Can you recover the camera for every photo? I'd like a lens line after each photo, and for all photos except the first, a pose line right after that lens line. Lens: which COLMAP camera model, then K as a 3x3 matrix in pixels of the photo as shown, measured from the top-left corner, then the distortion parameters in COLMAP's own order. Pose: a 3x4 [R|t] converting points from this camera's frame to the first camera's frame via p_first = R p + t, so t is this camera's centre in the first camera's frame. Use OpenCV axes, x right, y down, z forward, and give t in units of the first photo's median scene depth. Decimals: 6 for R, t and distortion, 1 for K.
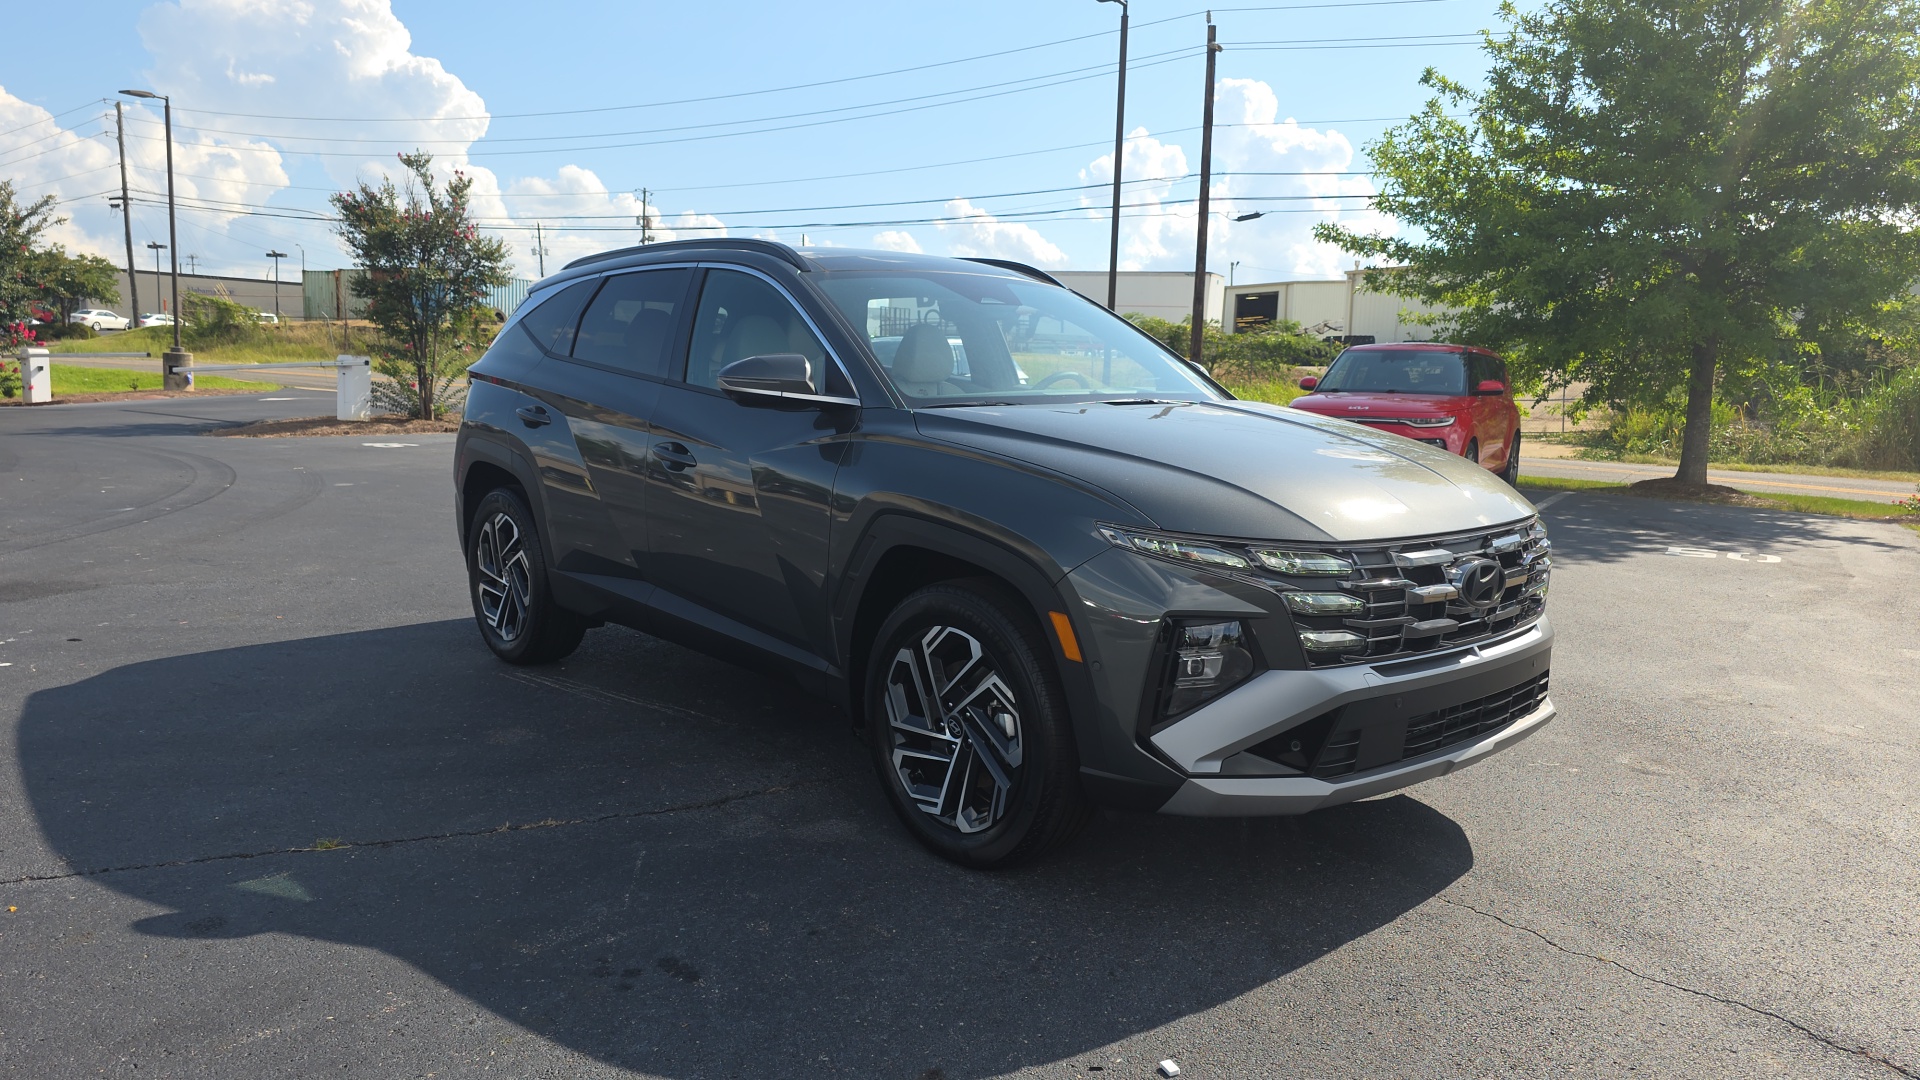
lens RADIAL K [[1286.2, 0, 911.0], [0, 1286.2, 540.3], [0, 0, 1]] dist [0.056758, -0.051368]
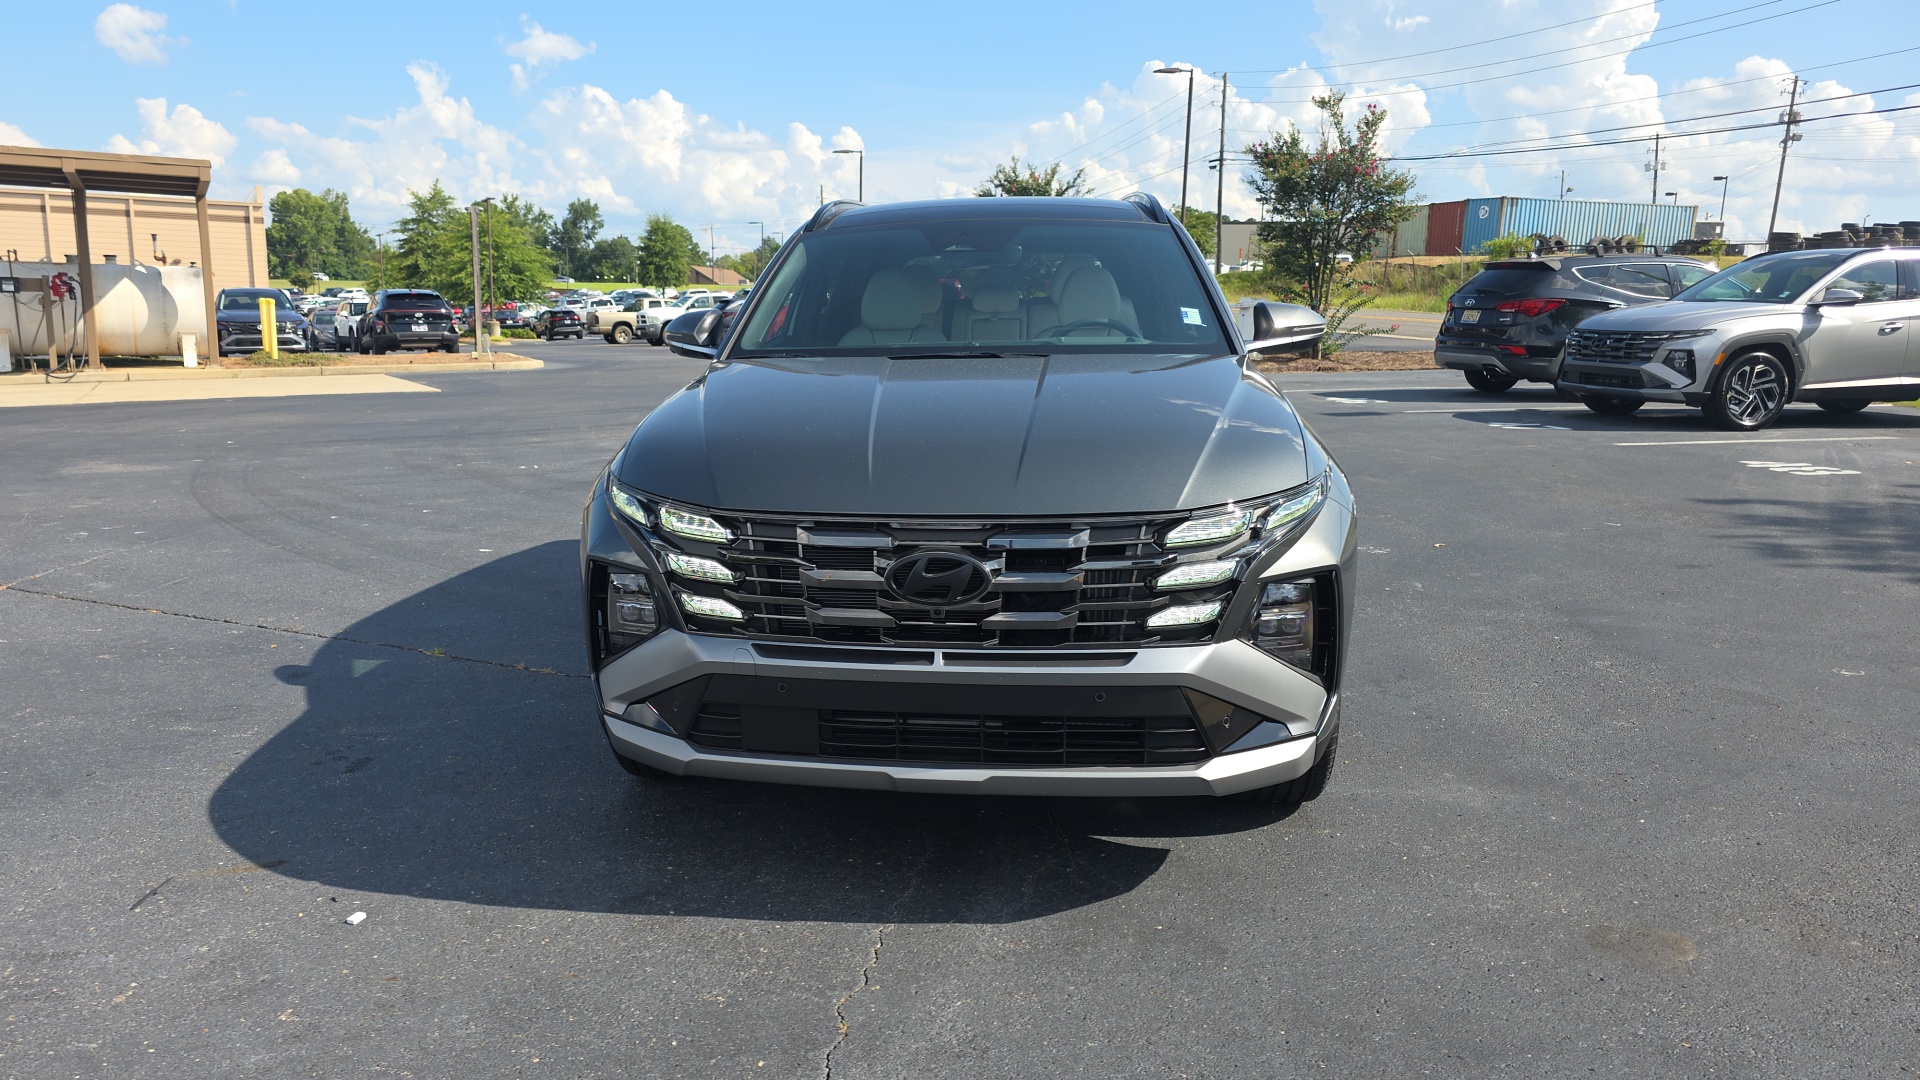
lens RADIAL K [[1286.2, 0, 911.0], [0, 1286.2, 540.3], [0, 0, 1]] dist [0.056758, -0.051368]
pose [[0.676522, 0.114534, -0.727461, 0.172640], [-0.078754, 0.993419, 0.083169, -0.010022], [0.732199, 0.001025, 0.681090, 0.069686]]
